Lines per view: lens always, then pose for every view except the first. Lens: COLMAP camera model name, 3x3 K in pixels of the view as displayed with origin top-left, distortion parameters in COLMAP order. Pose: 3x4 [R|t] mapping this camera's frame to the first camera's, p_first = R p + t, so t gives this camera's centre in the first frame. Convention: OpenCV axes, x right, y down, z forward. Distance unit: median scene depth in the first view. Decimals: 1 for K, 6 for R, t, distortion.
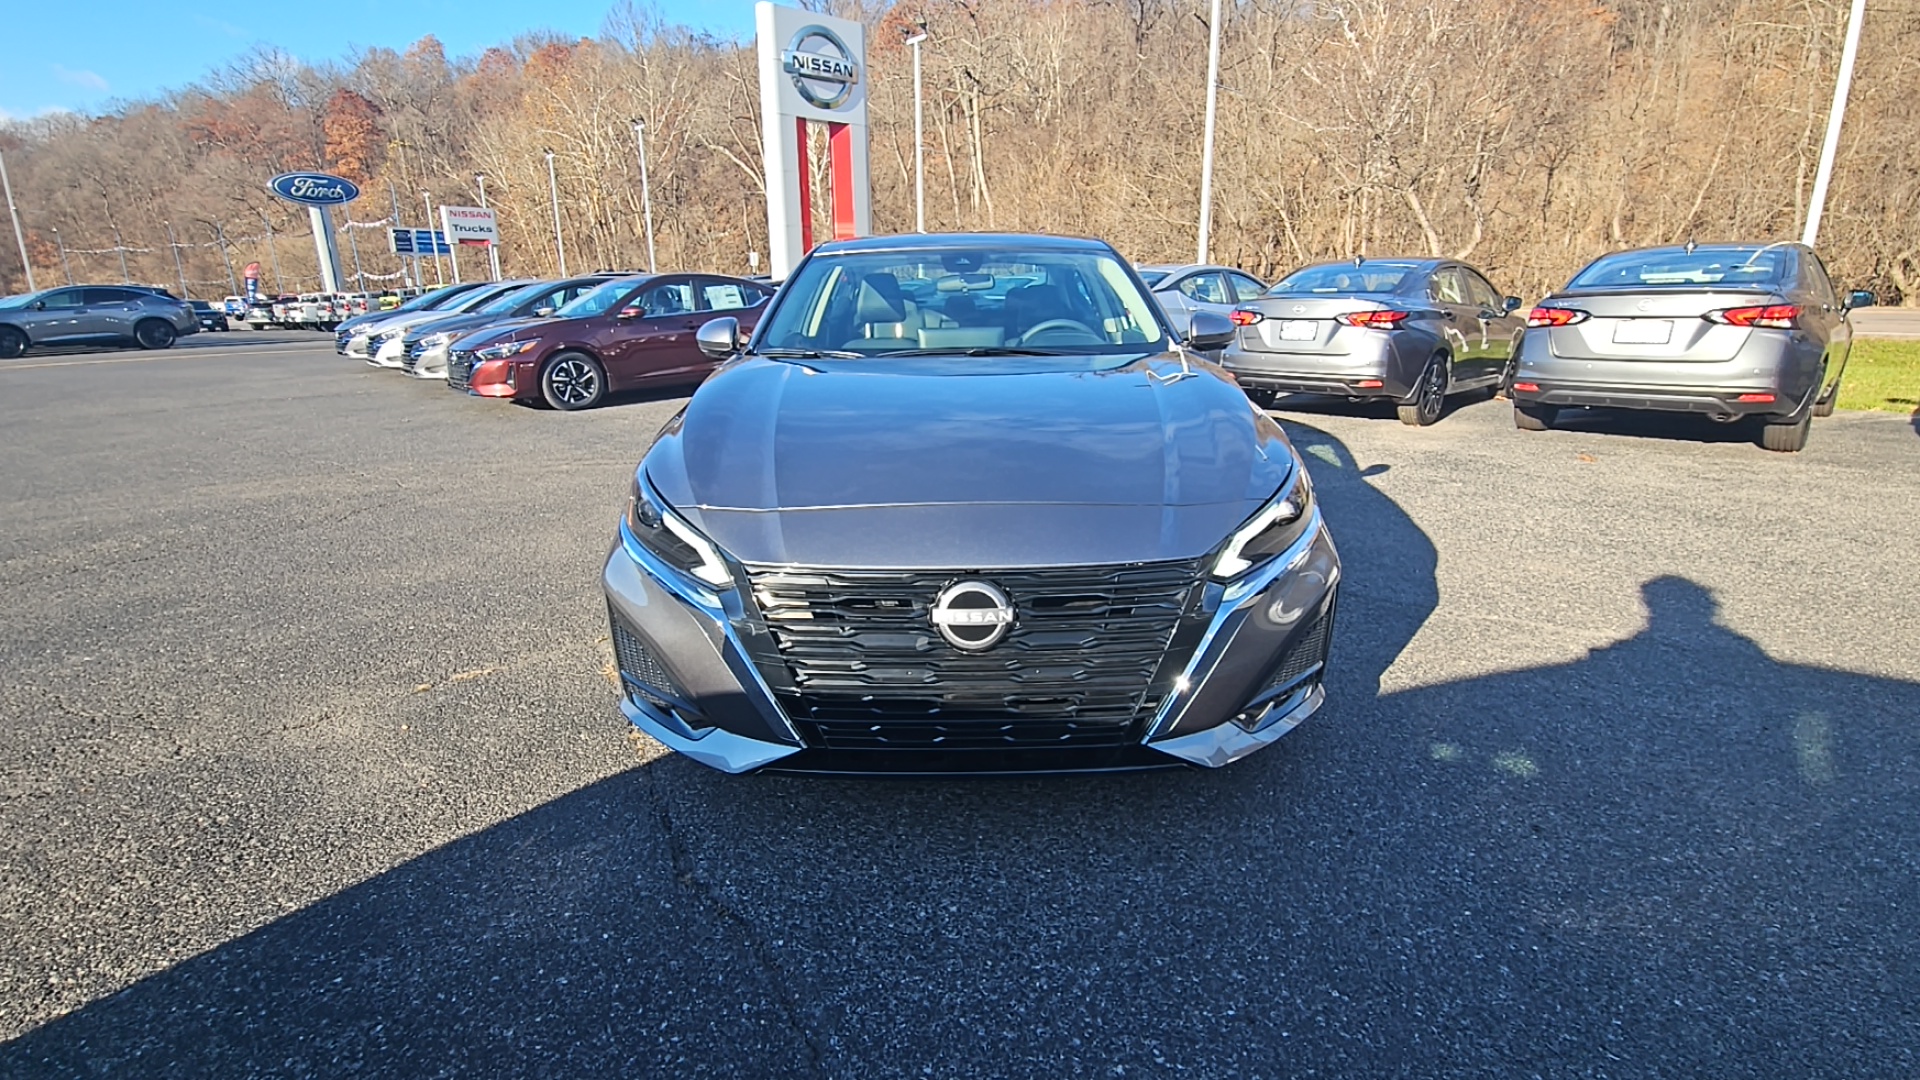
lens RADIAL K [[840.9, 0, 962.9], [0, 840.9, 531.0], [0, 0, 1]] dist [0.015444, -0.006990]
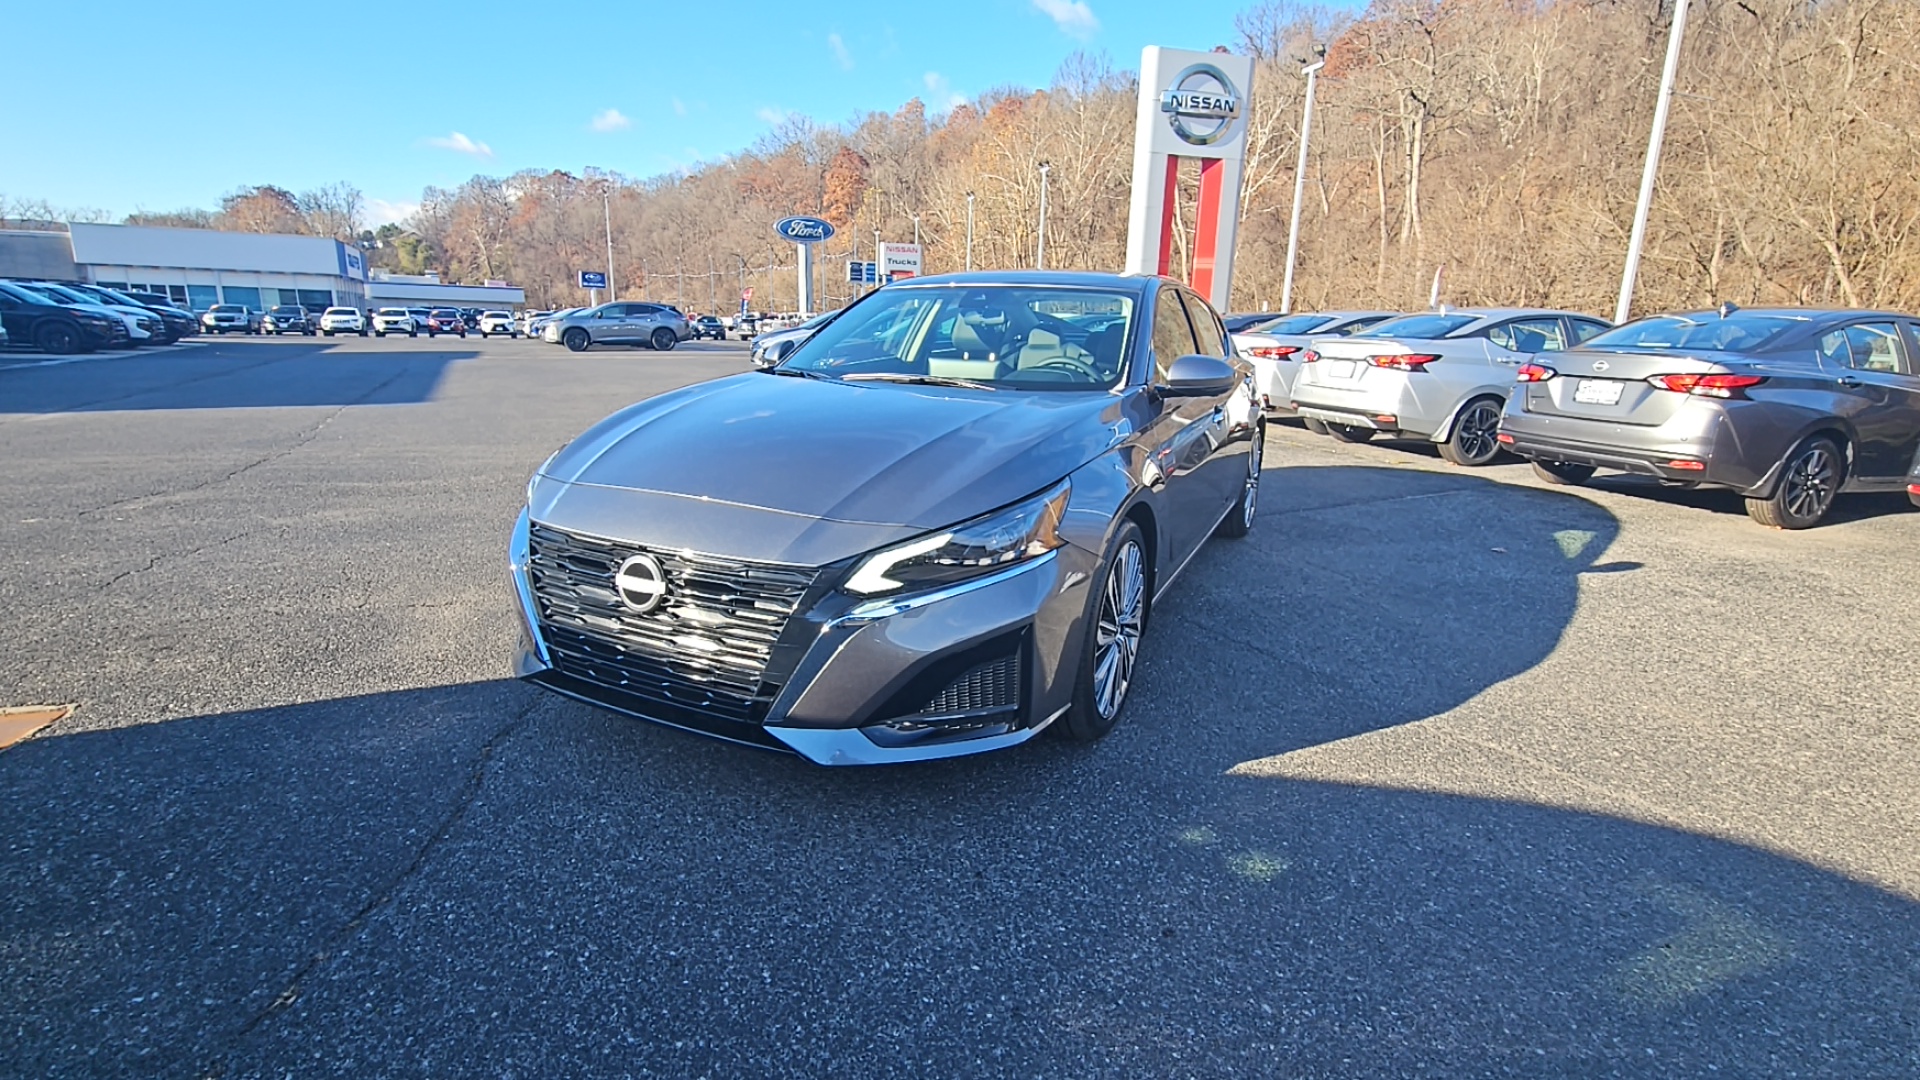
lens RADIAL K [[840.9, 0, 962.9], [0, 840.9, 531.0], [0, 0, 1]] dist [0.015444, -0.006990]
pose [[0.902001, 0.137356, -0.409301, 0.153872], [-0.151976, 0.988379, -0.003230, -0.007168], [0.404101, 0.065117, 0.912394, 0.012501]]
